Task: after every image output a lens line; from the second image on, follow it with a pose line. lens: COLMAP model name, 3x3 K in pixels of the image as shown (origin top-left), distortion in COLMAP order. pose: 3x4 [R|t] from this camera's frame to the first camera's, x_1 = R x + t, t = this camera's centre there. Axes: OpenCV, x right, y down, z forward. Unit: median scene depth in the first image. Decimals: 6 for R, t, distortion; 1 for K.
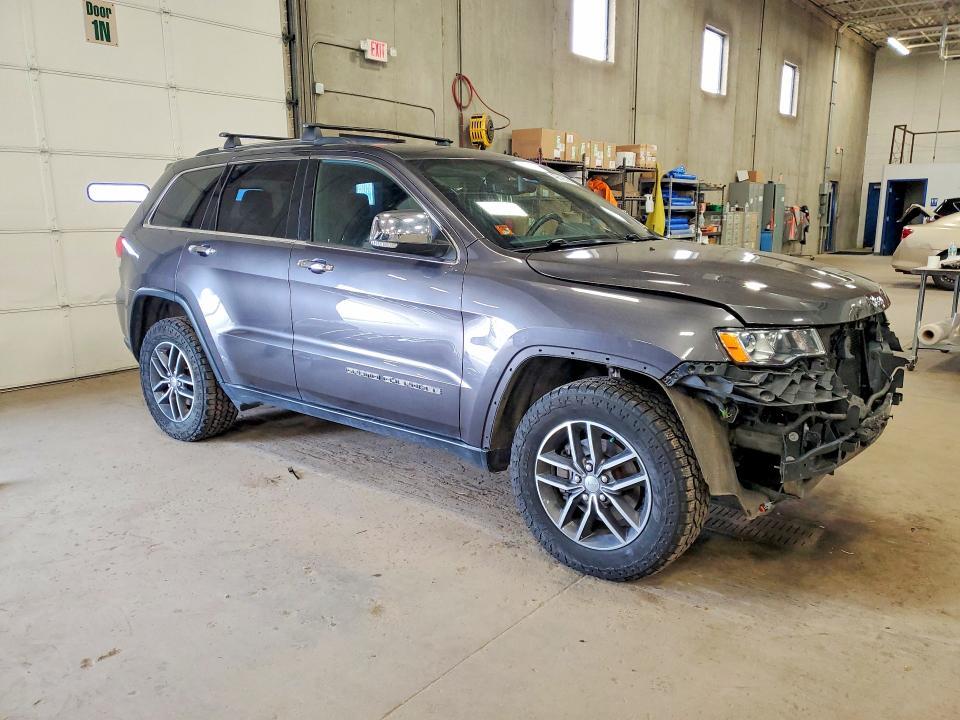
lens RADIAL K [[721.9, 0, 494.3], [0, 721.9, 359.7], [0, 0, 1]] dist [0.012395, 0.005734]
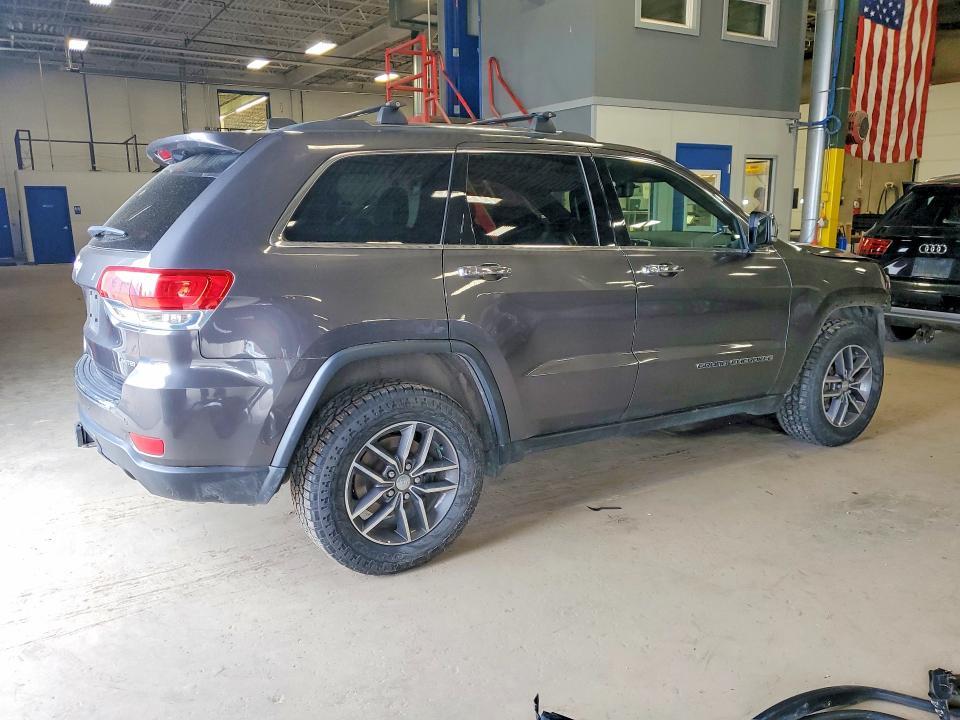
lens RADIAL K [[724.7, 0, 480.0], [0, 724.7, 360.0], [0, 0, 1]] dist [-0.001039, 0.000619]
pose [[0.377604, -0.184999, 0.907298, -1.386512], [0.193561, 0.973962, 0.118035, -0.195582], [-0.905511, 0.131047, 0.403581, 0.939637]]
